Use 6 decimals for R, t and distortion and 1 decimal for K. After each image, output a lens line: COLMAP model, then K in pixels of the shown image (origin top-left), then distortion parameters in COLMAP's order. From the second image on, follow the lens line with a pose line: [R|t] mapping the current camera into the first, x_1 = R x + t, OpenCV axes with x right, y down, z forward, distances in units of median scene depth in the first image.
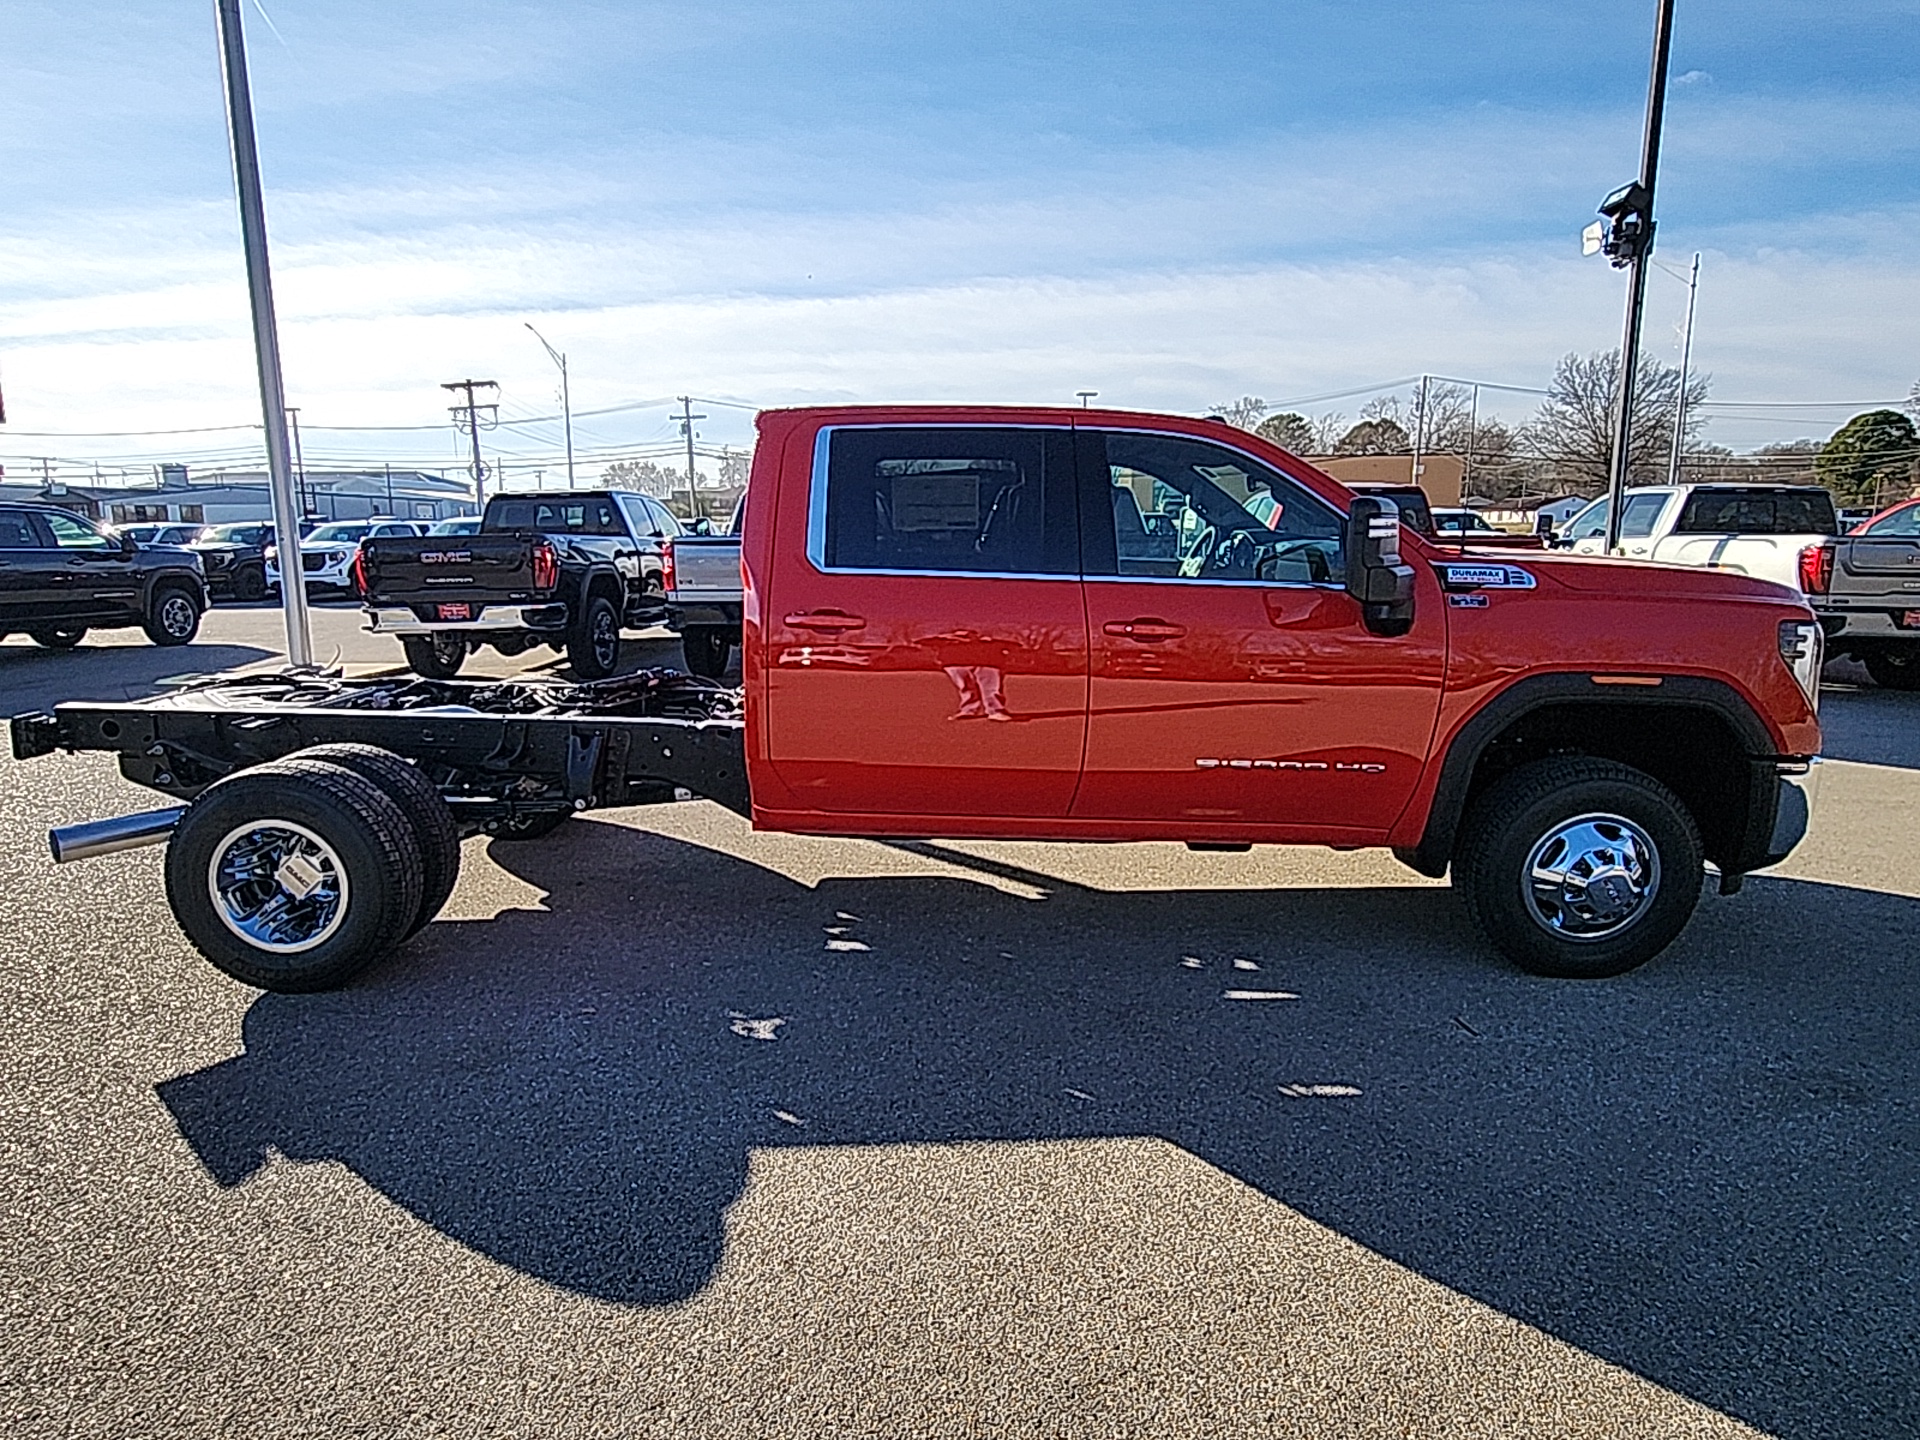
lens RADIAL K [[1030.6, 0, 940.4], [0, 1030.6, 720.4], [0, 0, 1]] dist [0.005061, -0.000917]
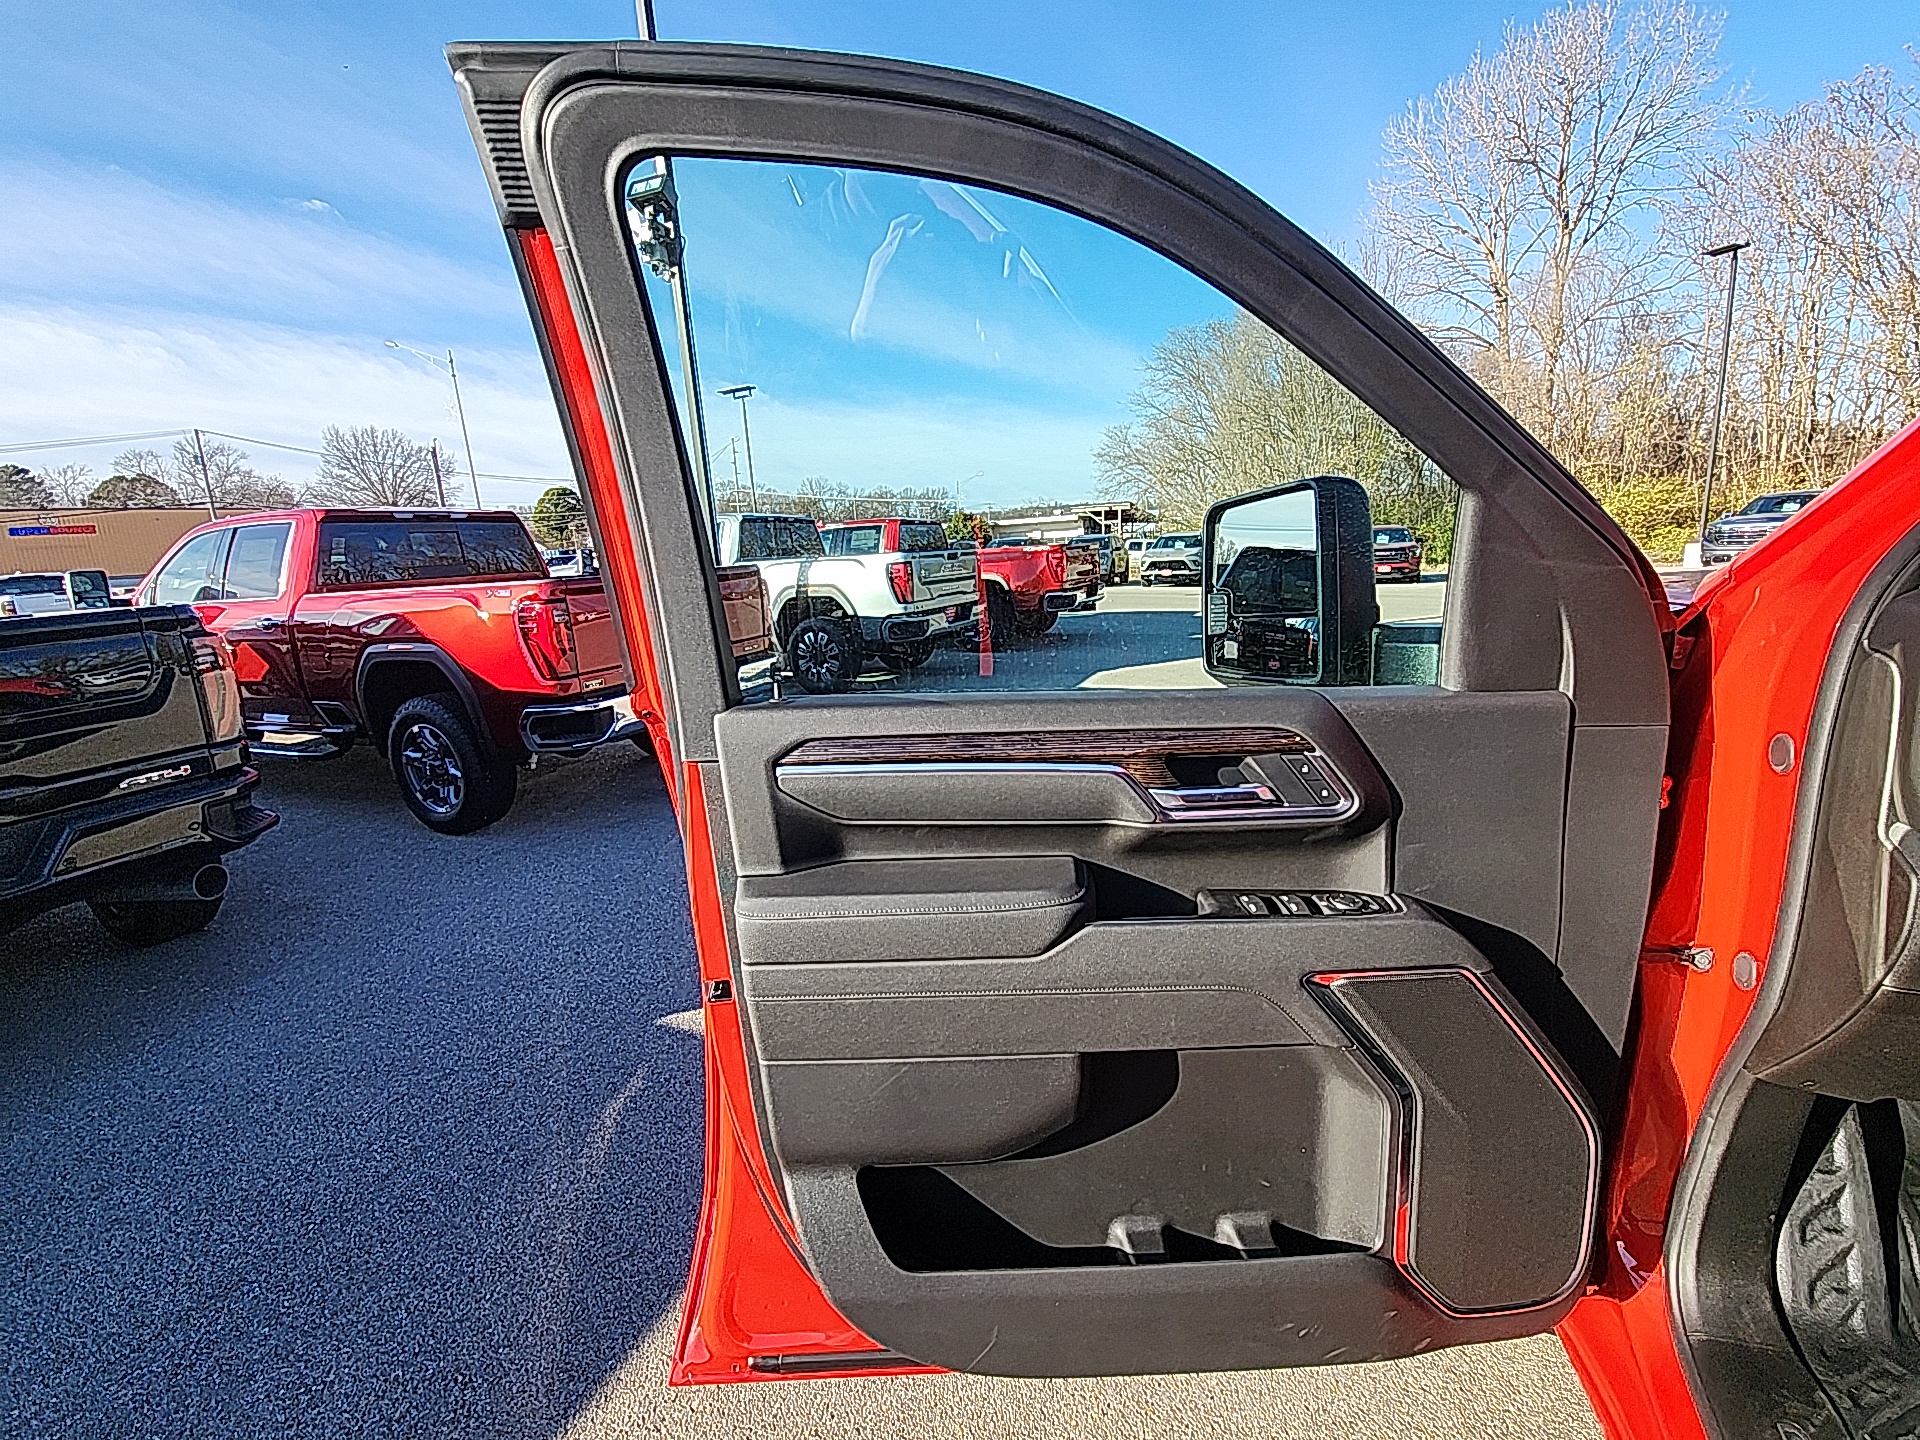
lens RADIAL K [[769.8, 0, 952.3], [0, 769.8, 706.5], [0, 0, 1]] dist [0.017021, -0.011295]
pose [[0.373007, -0.215215, 0.902523, 0.011682], [0.223165, 0.964981, 0.137876, -0.024064], [-0.900590, 0.149983, 0.407973, 0.125363]]
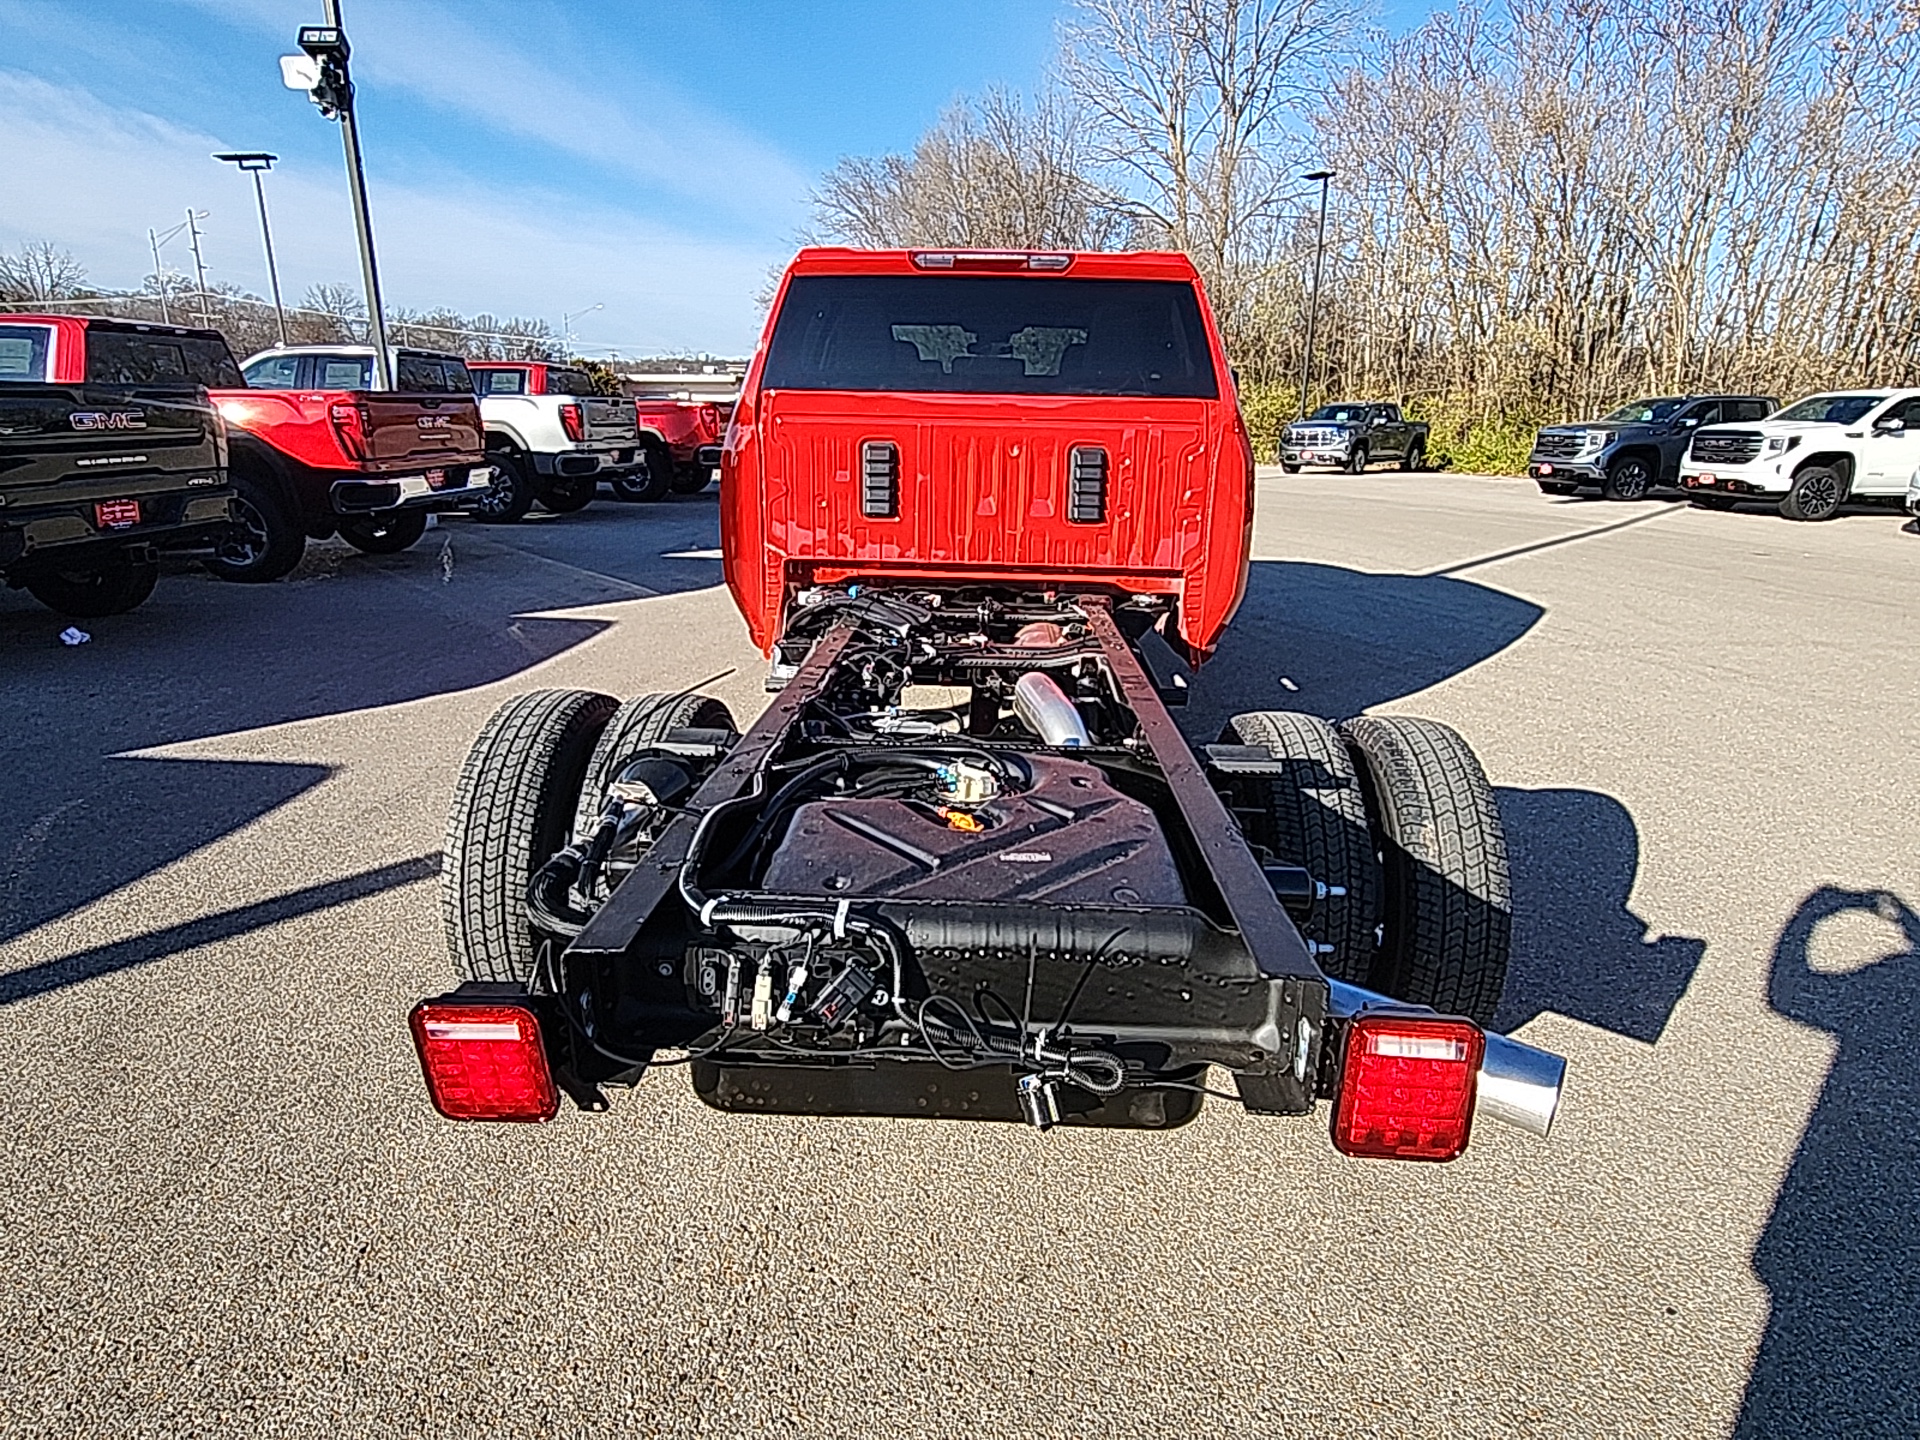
lens RADIAL K [[1026.7, 0, 943.9], [0, 1026.7, 713.3], [0, 0, 1]] dist [0.004292, -0.000342]
pose [[0.035639, -0.287342, 0.957165, -0.101001], [0.170189, 0.945528, 0.277512, -0.015956], [-0.984767, 0.153009, 0.082601, 0.097991]]
